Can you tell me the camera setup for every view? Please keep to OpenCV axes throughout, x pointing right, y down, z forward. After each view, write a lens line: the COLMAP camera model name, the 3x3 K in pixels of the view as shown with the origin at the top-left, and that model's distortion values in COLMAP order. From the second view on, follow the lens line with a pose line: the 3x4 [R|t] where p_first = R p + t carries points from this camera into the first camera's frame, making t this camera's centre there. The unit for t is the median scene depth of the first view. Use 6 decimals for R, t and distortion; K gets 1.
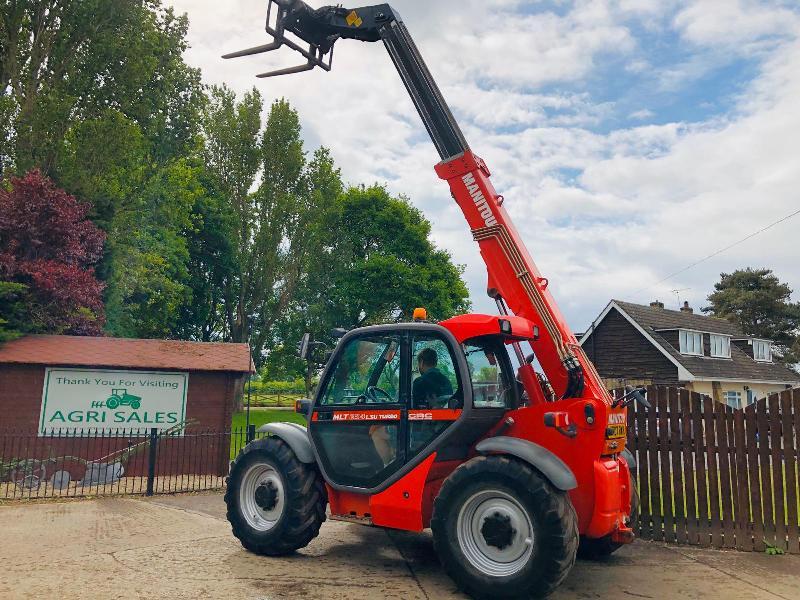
lens RADIAL K [[645.5, 0, 408.6], [0, 645.5, 302.0], [0, 0, 1]] dist [0.020458, -0.006696]
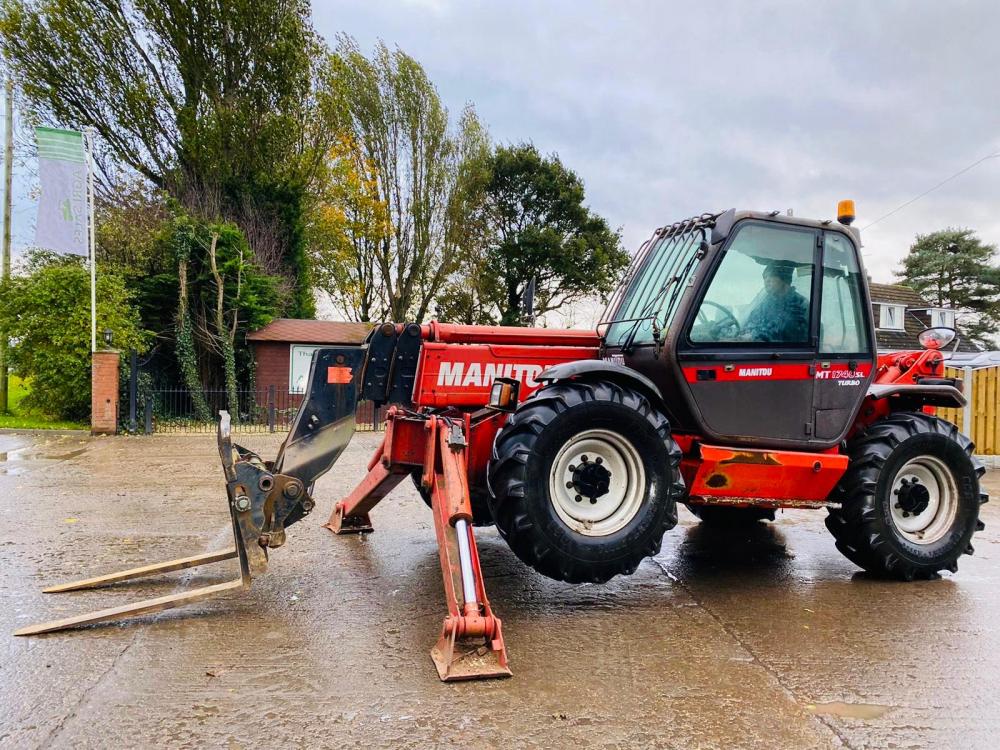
lens RADIAL K [[748.7, 0, 501.0], [0, 748.7, 361.1], [0, 0, 1]] dist [0.022267, -0.032066]
pose [[0.996407, -0.001023, -0.084692, -0.002335], [0.012072, 0.991435, 0.130043, -0.024981], [0.083833, -0.130598, 0.987885, -0.213046]]
